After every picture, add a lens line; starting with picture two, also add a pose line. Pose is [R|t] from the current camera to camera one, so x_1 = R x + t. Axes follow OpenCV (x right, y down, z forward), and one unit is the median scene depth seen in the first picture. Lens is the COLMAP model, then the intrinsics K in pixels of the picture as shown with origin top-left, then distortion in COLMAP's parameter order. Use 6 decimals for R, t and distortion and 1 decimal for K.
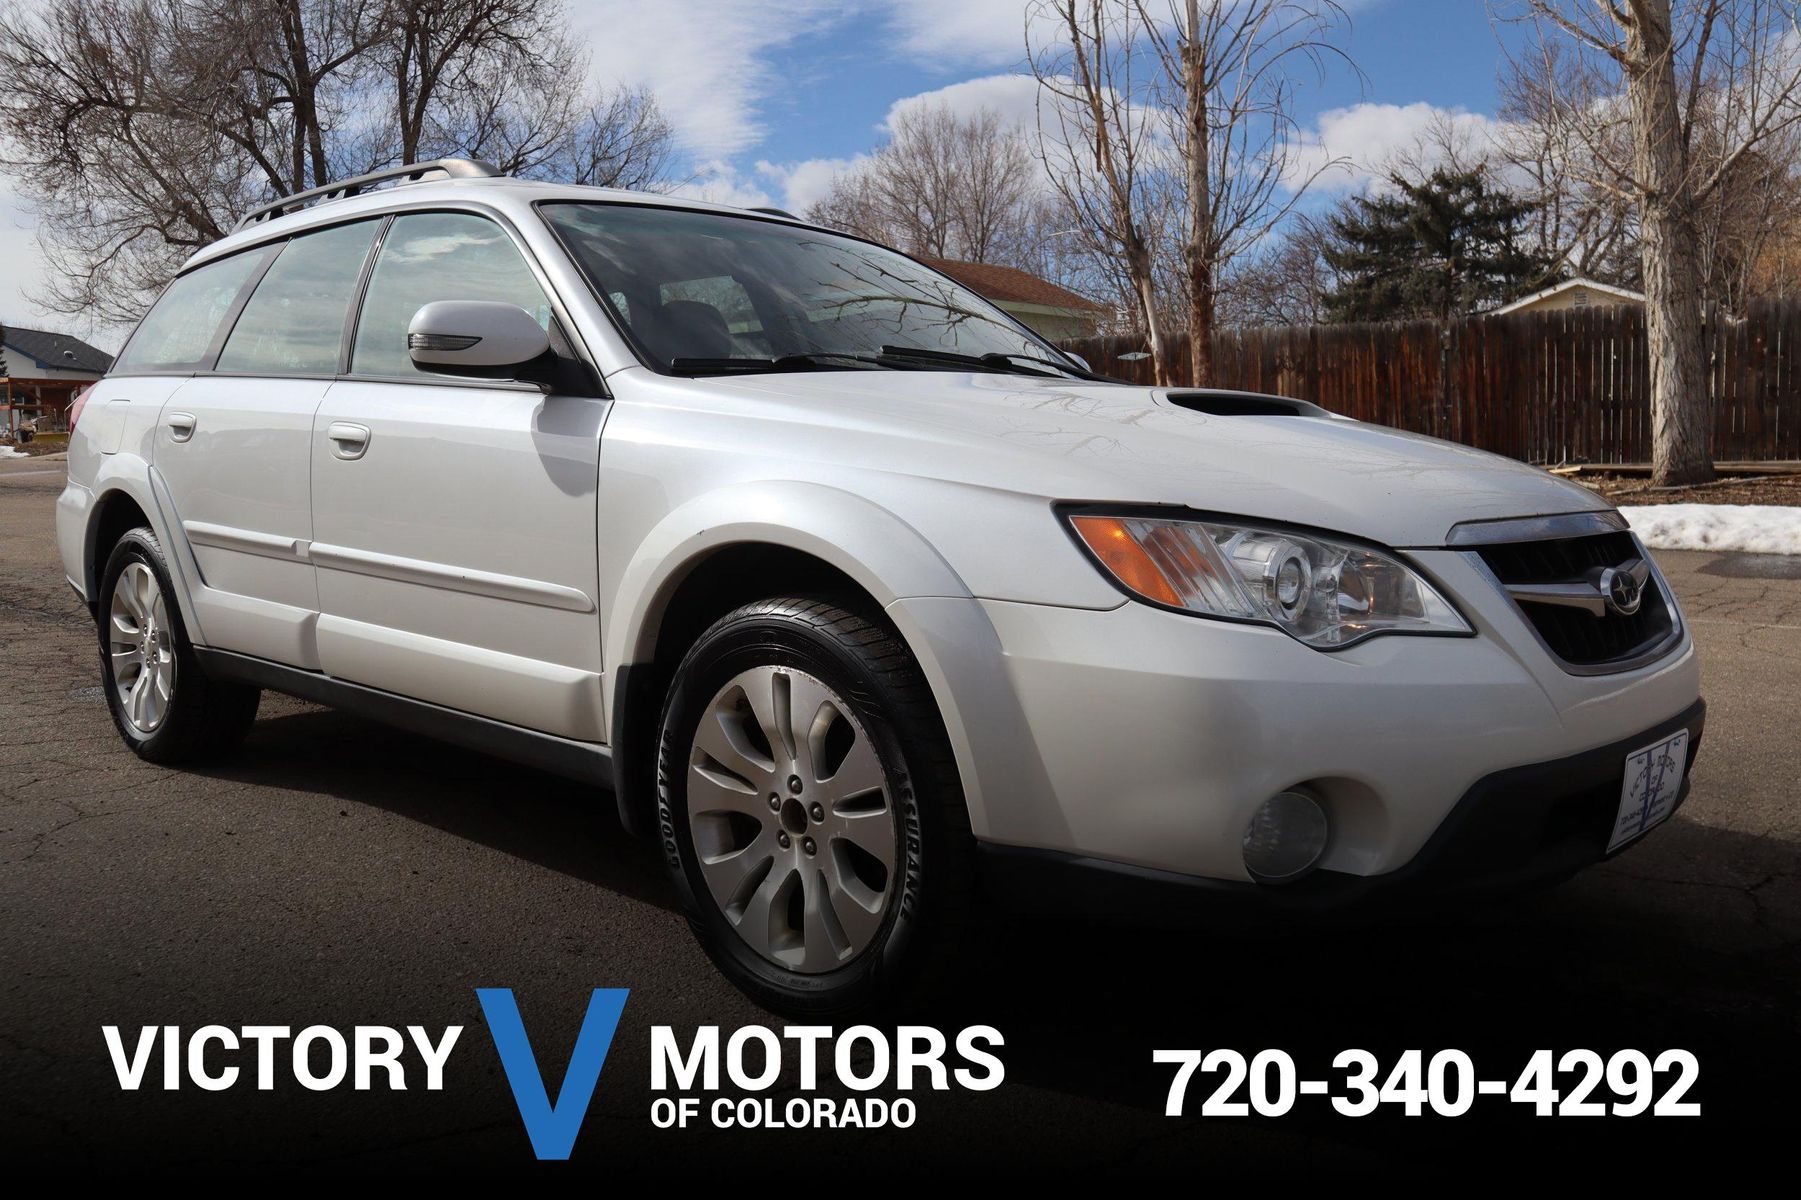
lens RADIAL K [[1839.3, 0, 900.5], [0, 1839.3, 542.3], [0, 0, 1]] dist [-0.075554, 0.026490]
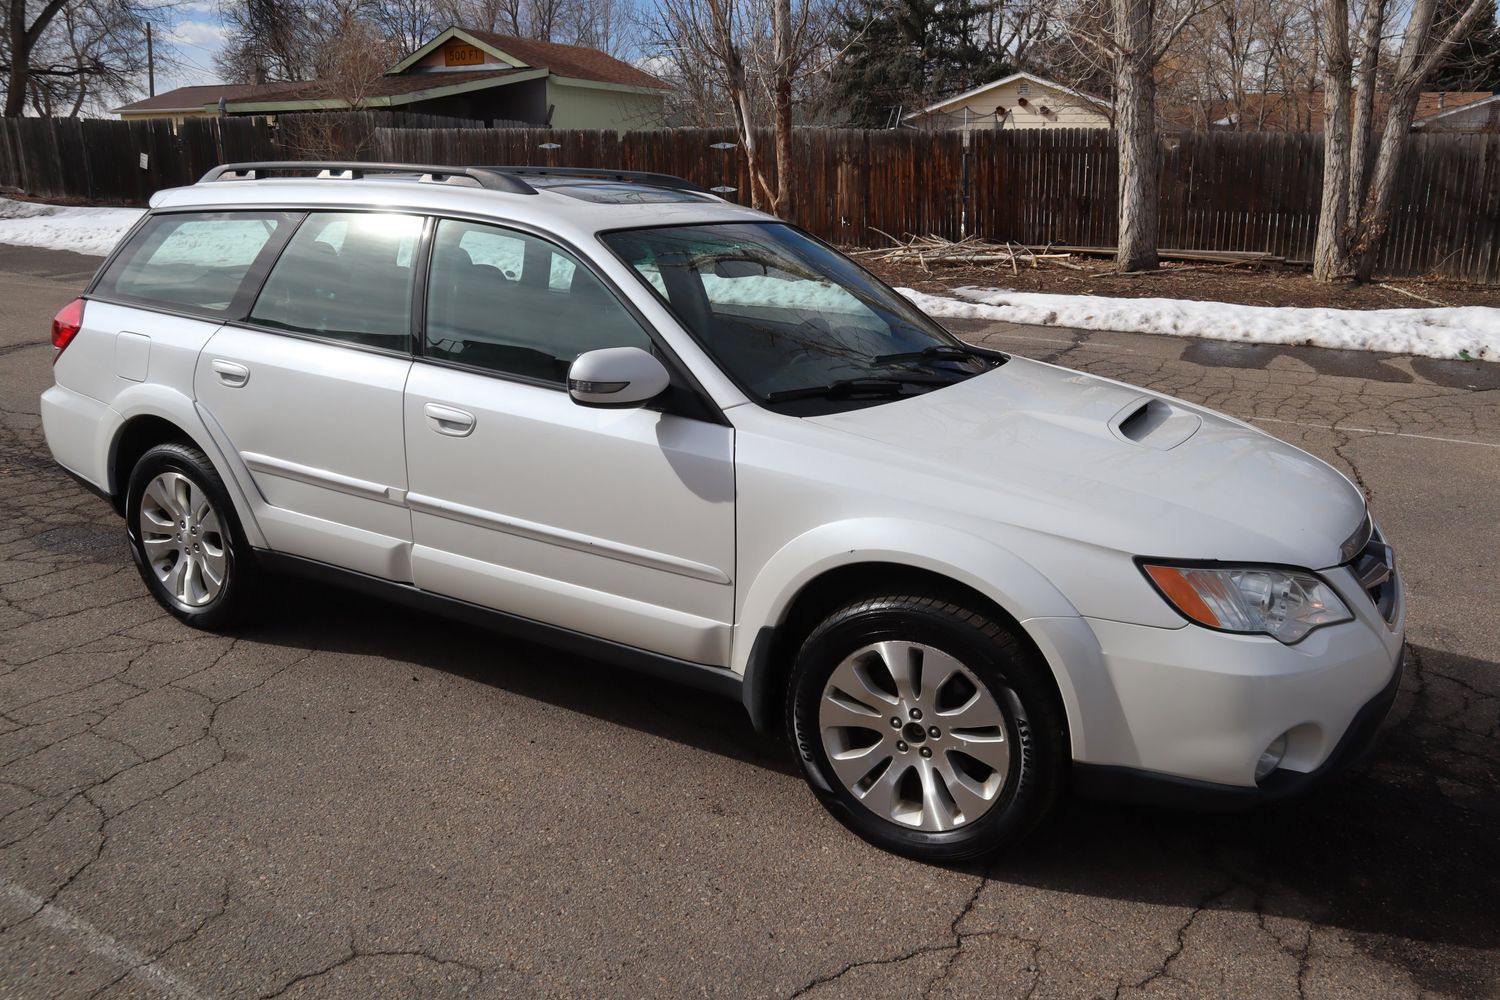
lens RADIAL K [[1516.2, 0, 750.0], [0, 1516.2, 500.0], [0, 0, 1]] dist [-0.137459, 0.029090]
pose [[0.955927, -0.058332, 0.287751, -0.226261], [-0.009430, 0.973459, 0.228666, -0.136084], [-0.293452, -0.221301, 0.930006, -0.032302]]
